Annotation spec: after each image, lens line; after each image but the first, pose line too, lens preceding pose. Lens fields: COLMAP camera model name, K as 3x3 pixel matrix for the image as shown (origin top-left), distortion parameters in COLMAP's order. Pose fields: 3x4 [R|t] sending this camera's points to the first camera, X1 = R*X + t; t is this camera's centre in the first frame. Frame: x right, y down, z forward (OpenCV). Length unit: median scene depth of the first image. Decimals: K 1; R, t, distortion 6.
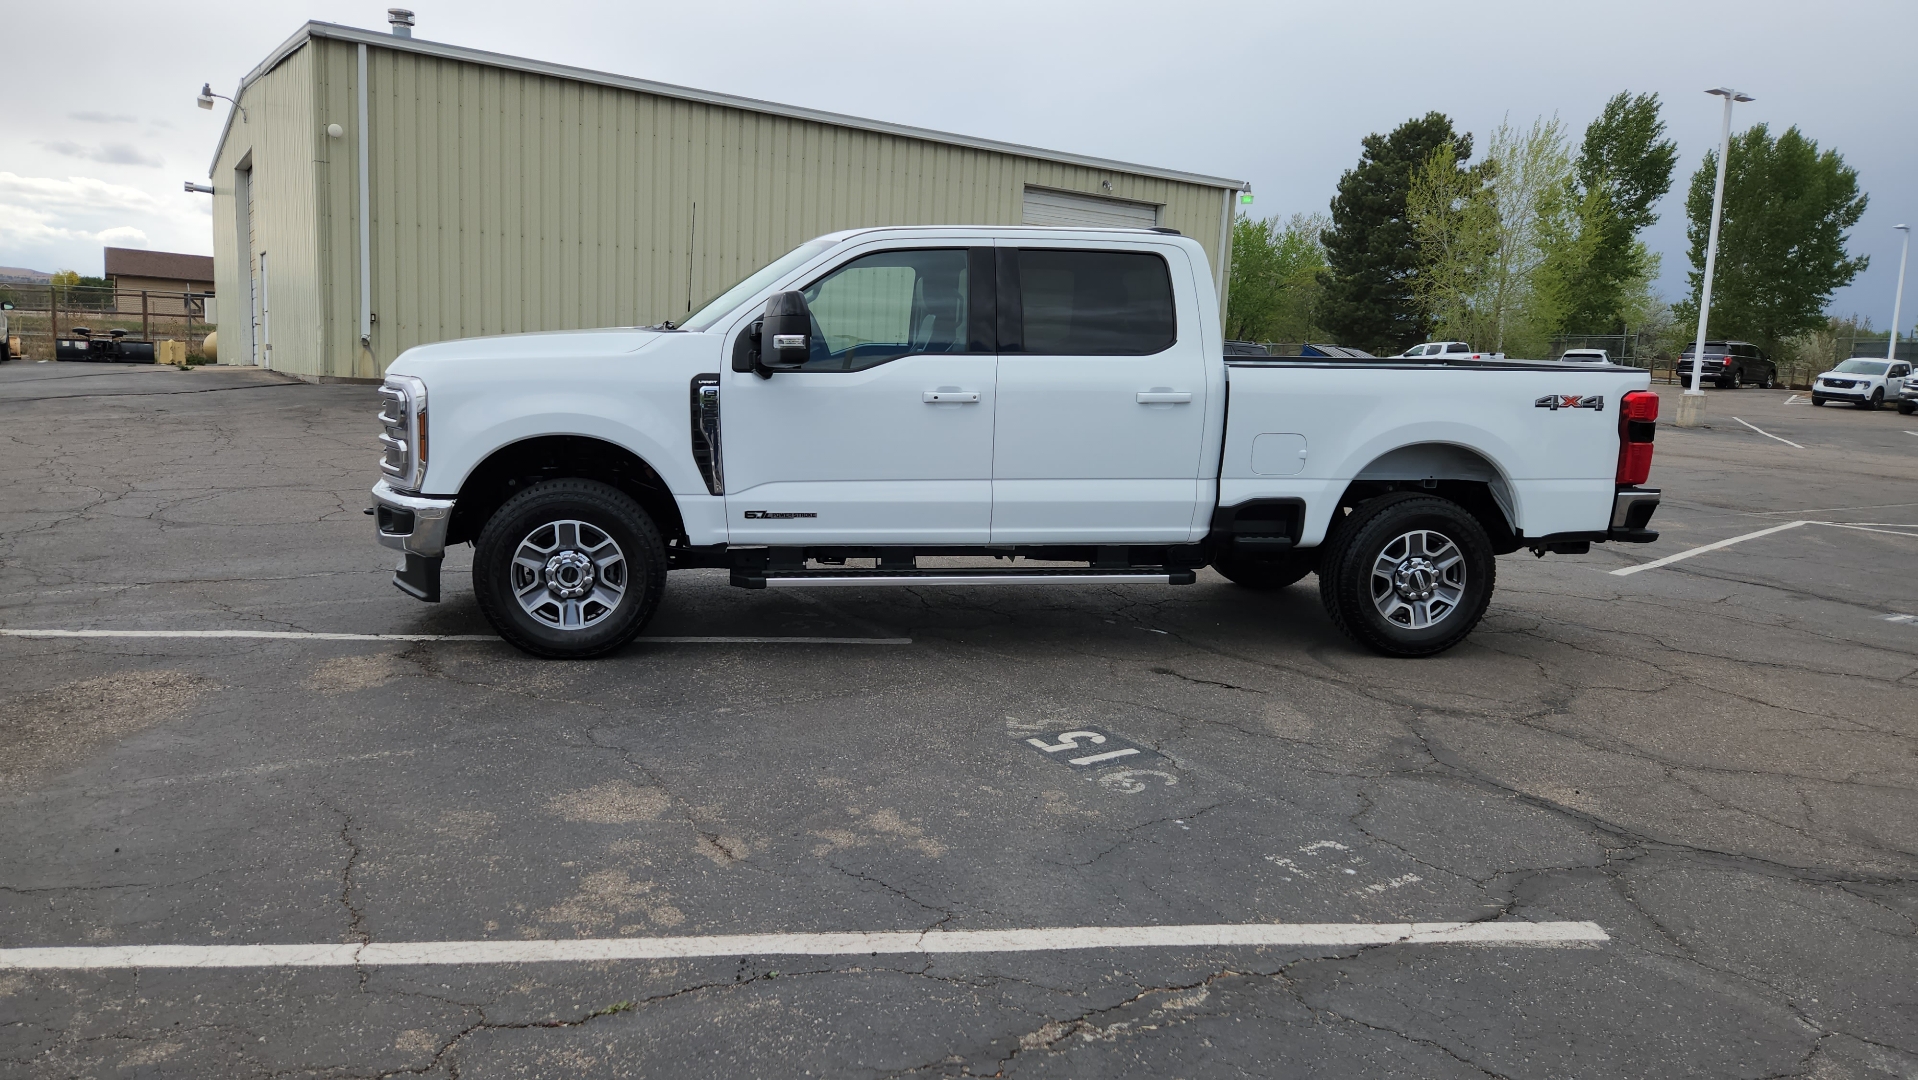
lens RADIAL K [[1285.7, 0, 910.2], [0, 1285.7, 539.7], [0, 0, 1]] dist [0.070446, -0.053586]
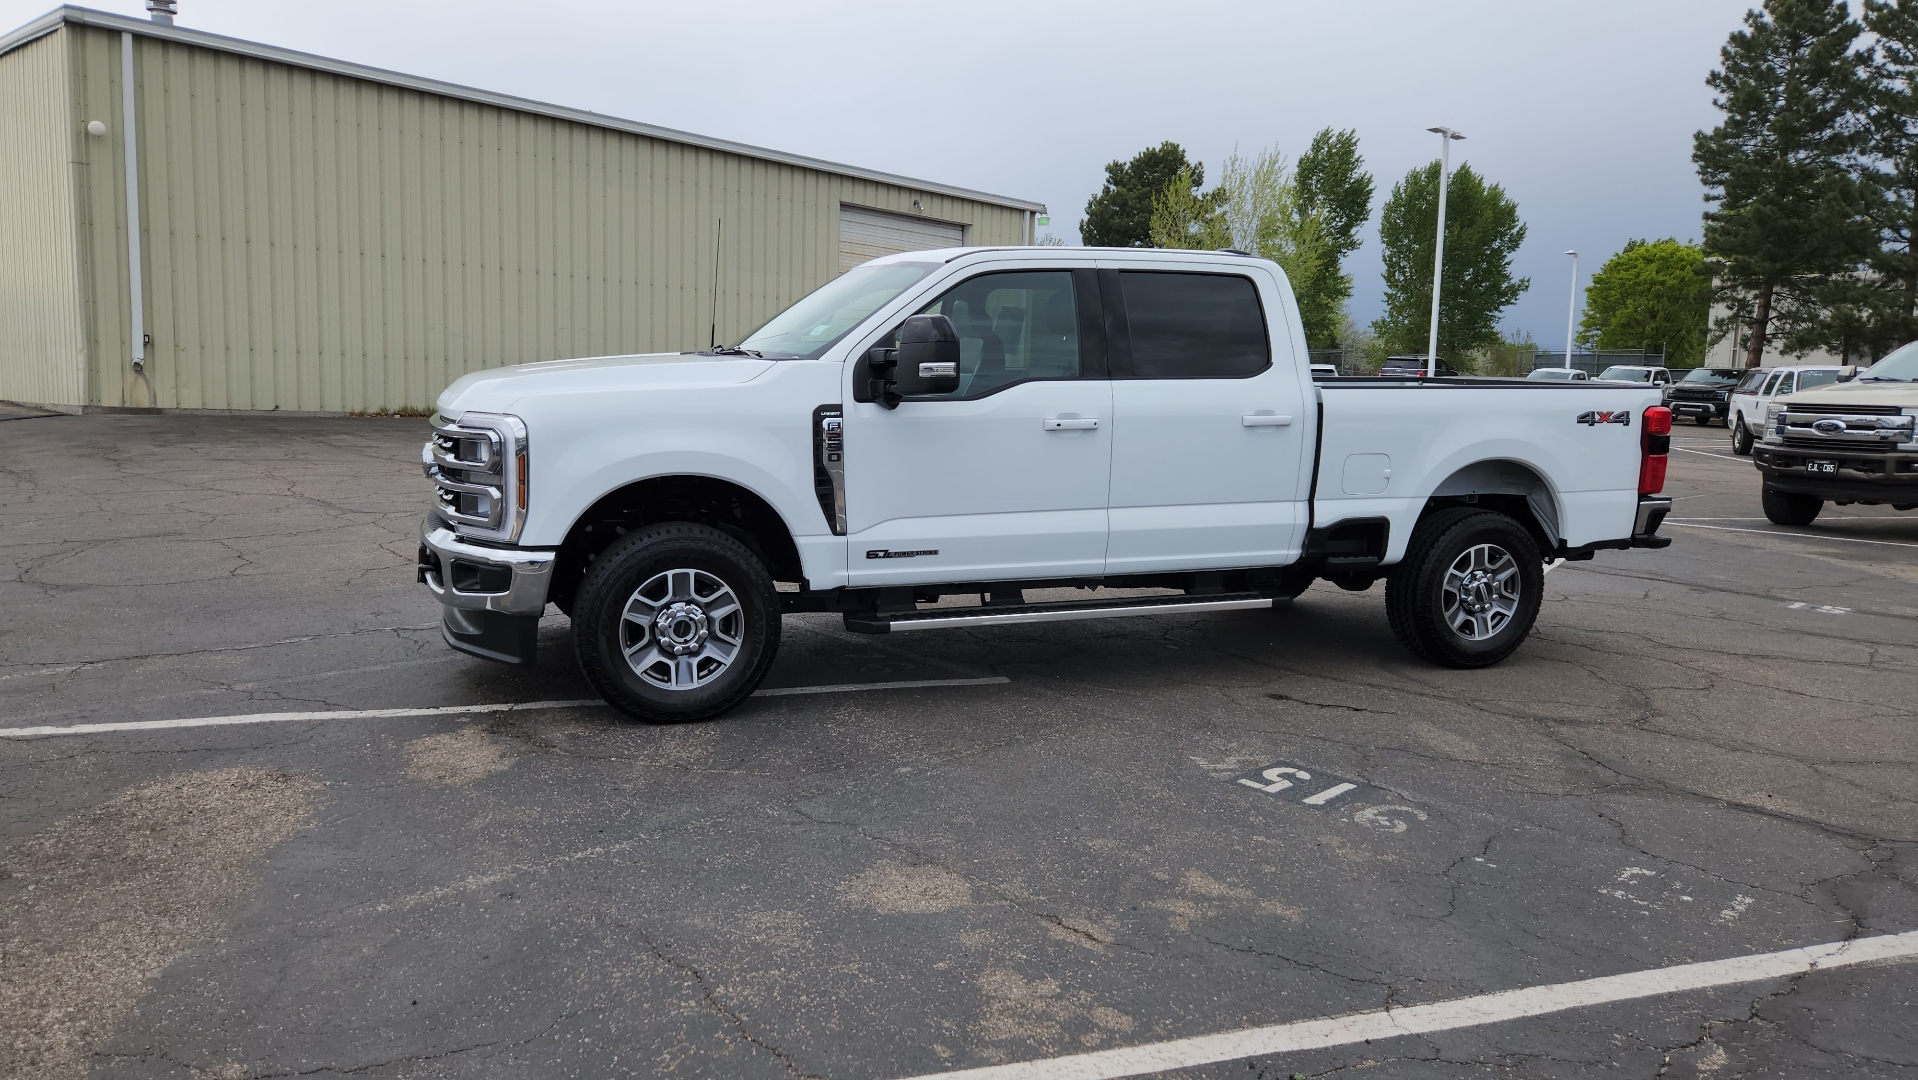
lens RADIAL K [[1284.5, 0, 907.6], [0, 1284.5, 544.8], [0, 0, 1]] dist [0.070324, -0.050157]
pose [[0.979921, -0.036716, 0.195977, -0.256878], [0.038377, 0.999252, -0.004688, -0.019561], [-0.195658, 0.012115, 0.980597, 0.077570]]
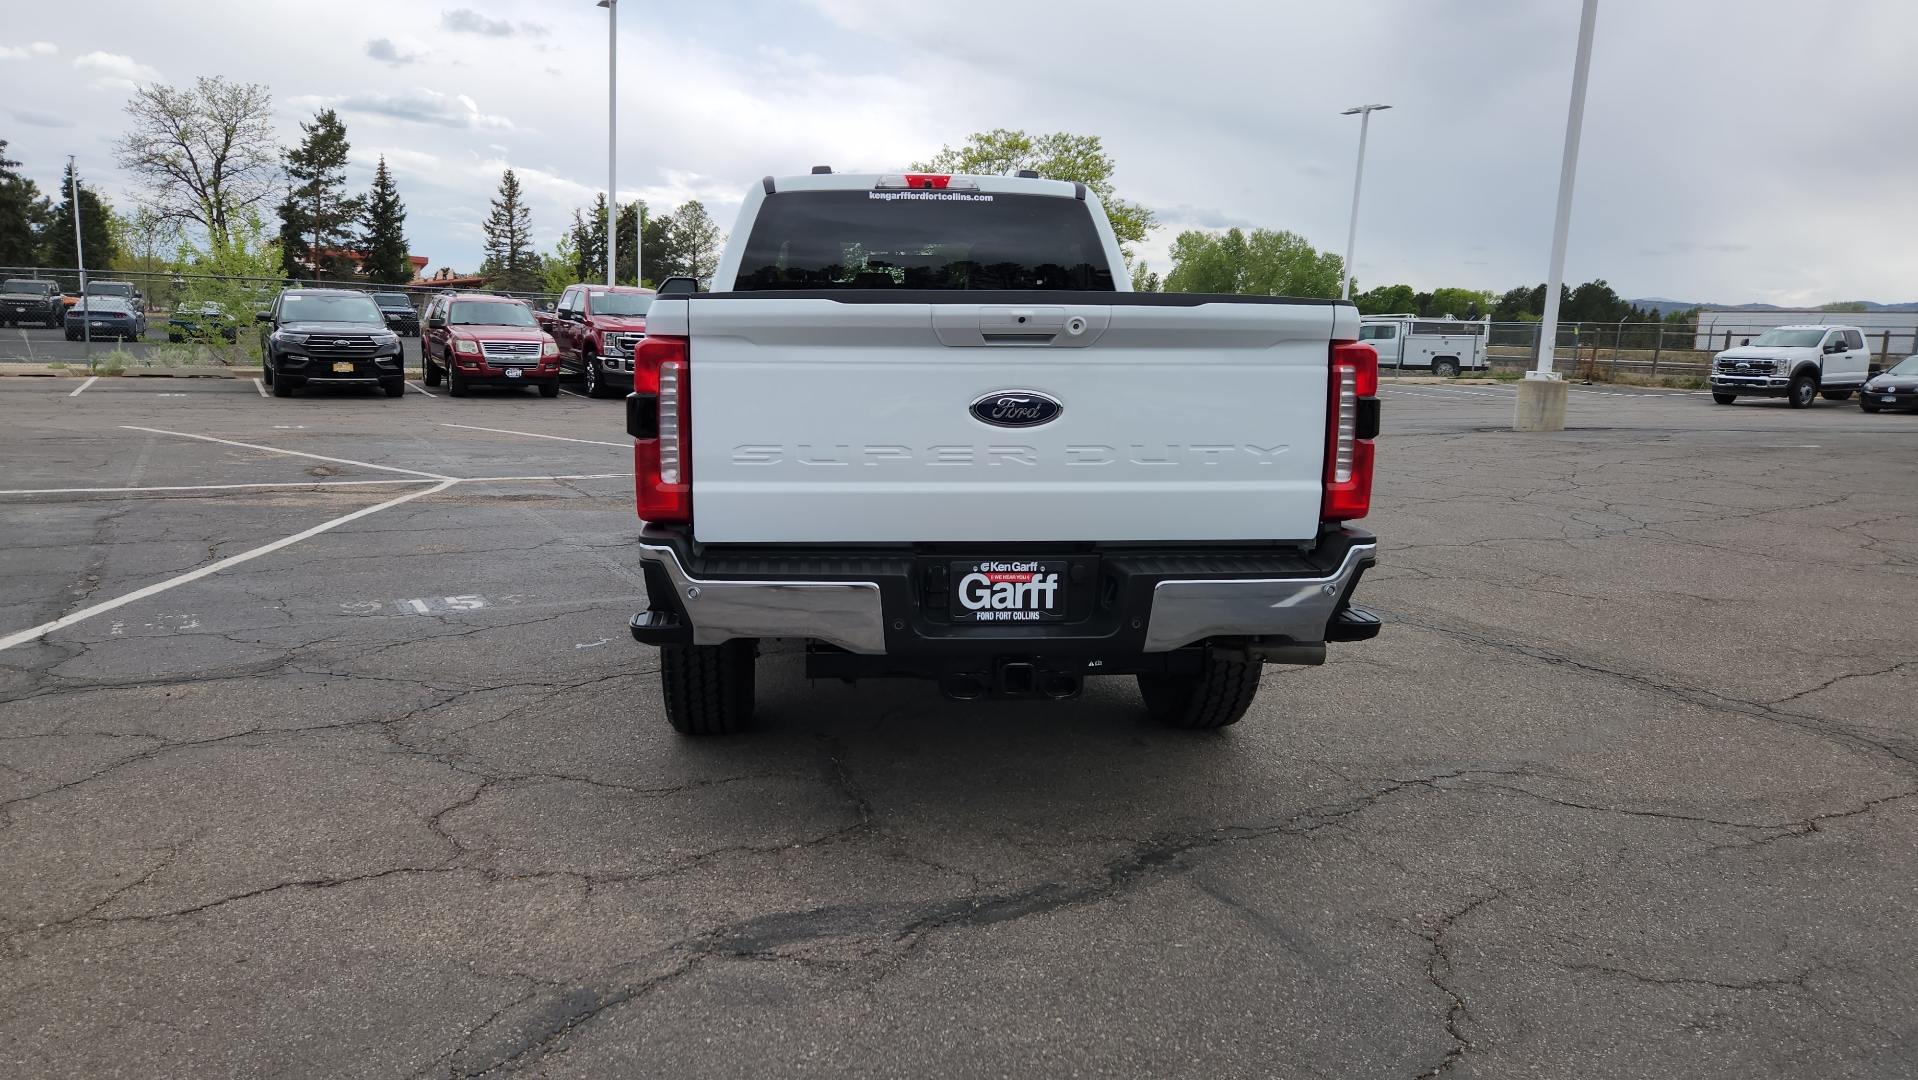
lens RADIAL K [[1277.4, 0, 918.5], [0, 1277.4, 521.4], [0, 0, 1]] dist [0.079756, -0.064105]
pose [[-0.057236, 0.105673, -0.992752, 1.074377], [-0.176820, 0.977589, 0.114254, -0.120798], [0.982578, 0.182078, -0.037268, 1.151330]]
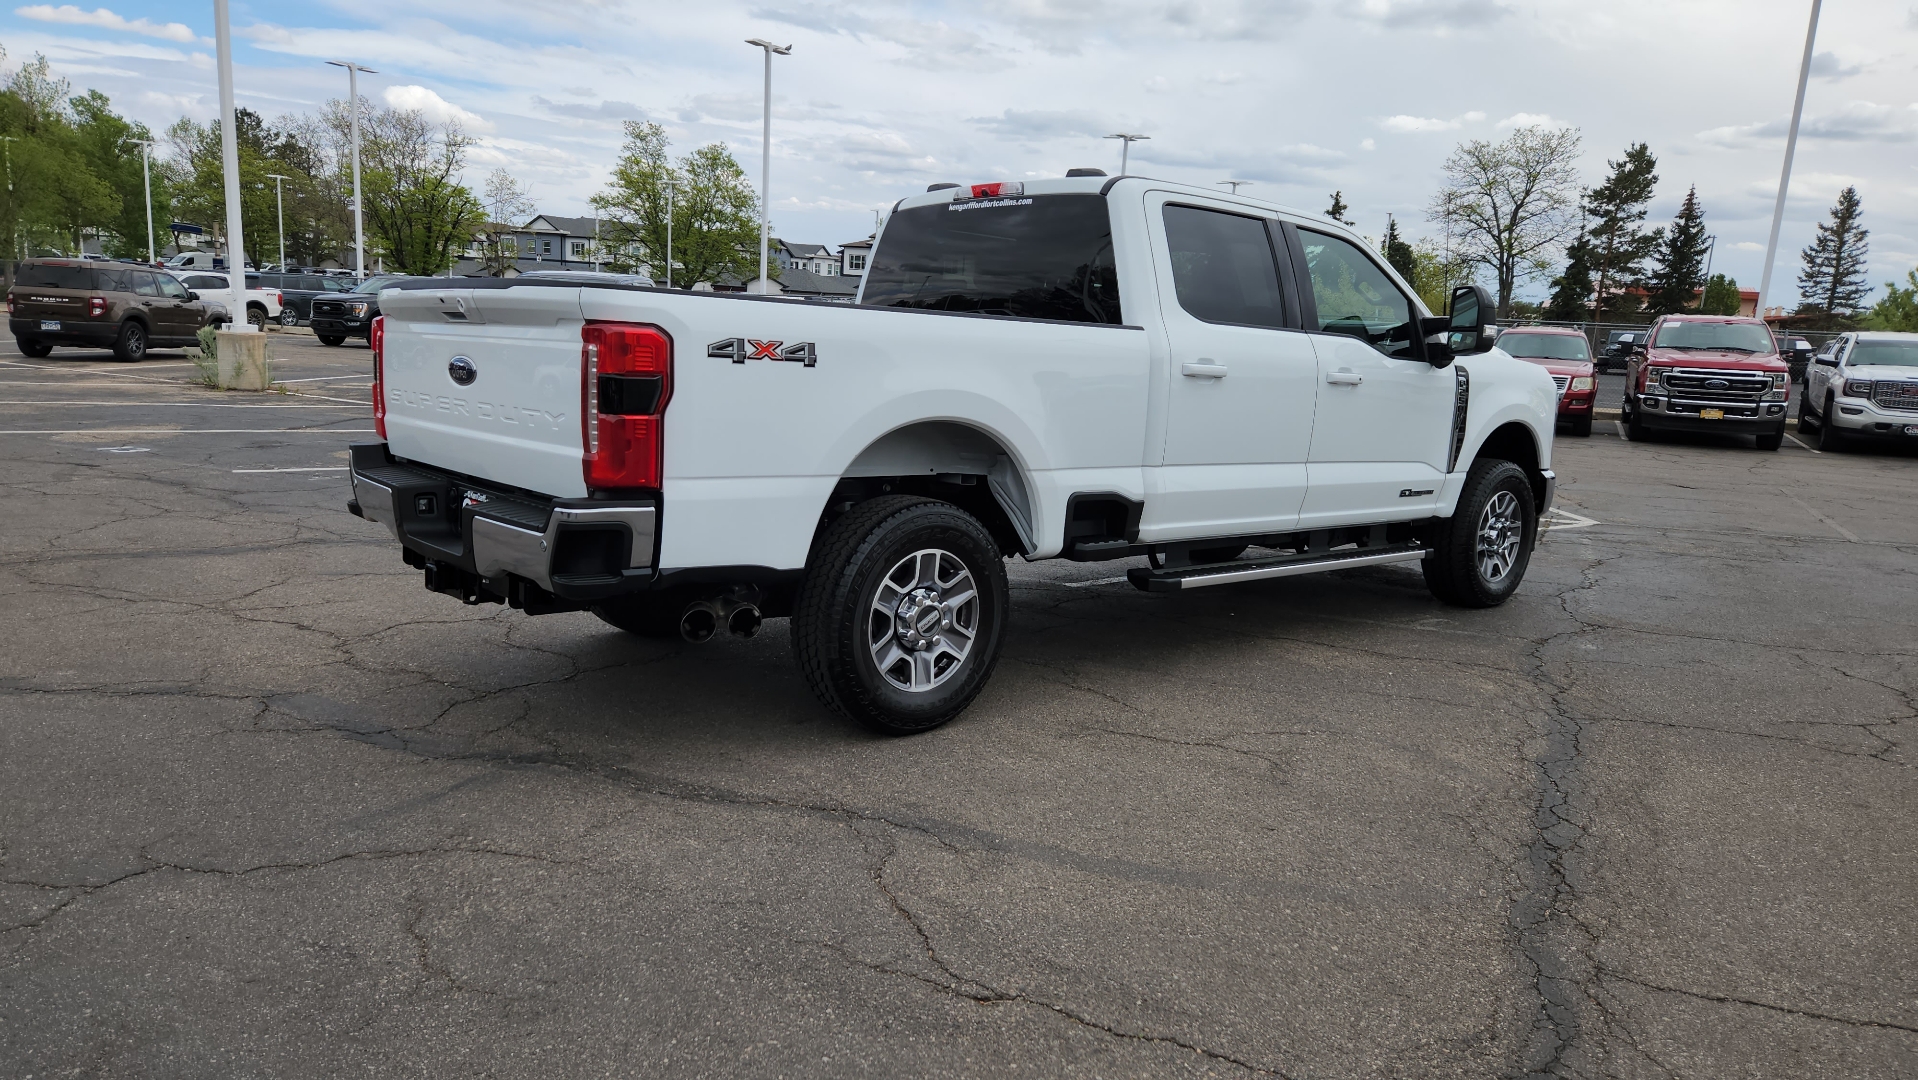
lens RADIAL K [[1283.8, 0, 929.0], [0, 1283.8, 528.5], [0, 0, 1]] dist [0.070386, -0.055166]
pose [[-0.842592, 0.007719, -0.538497, 0.719867], [-0.155612, 0.953758, 0.257160, -0.244280], [0.515581, 0.300477, -0.802427, 1.843134]]
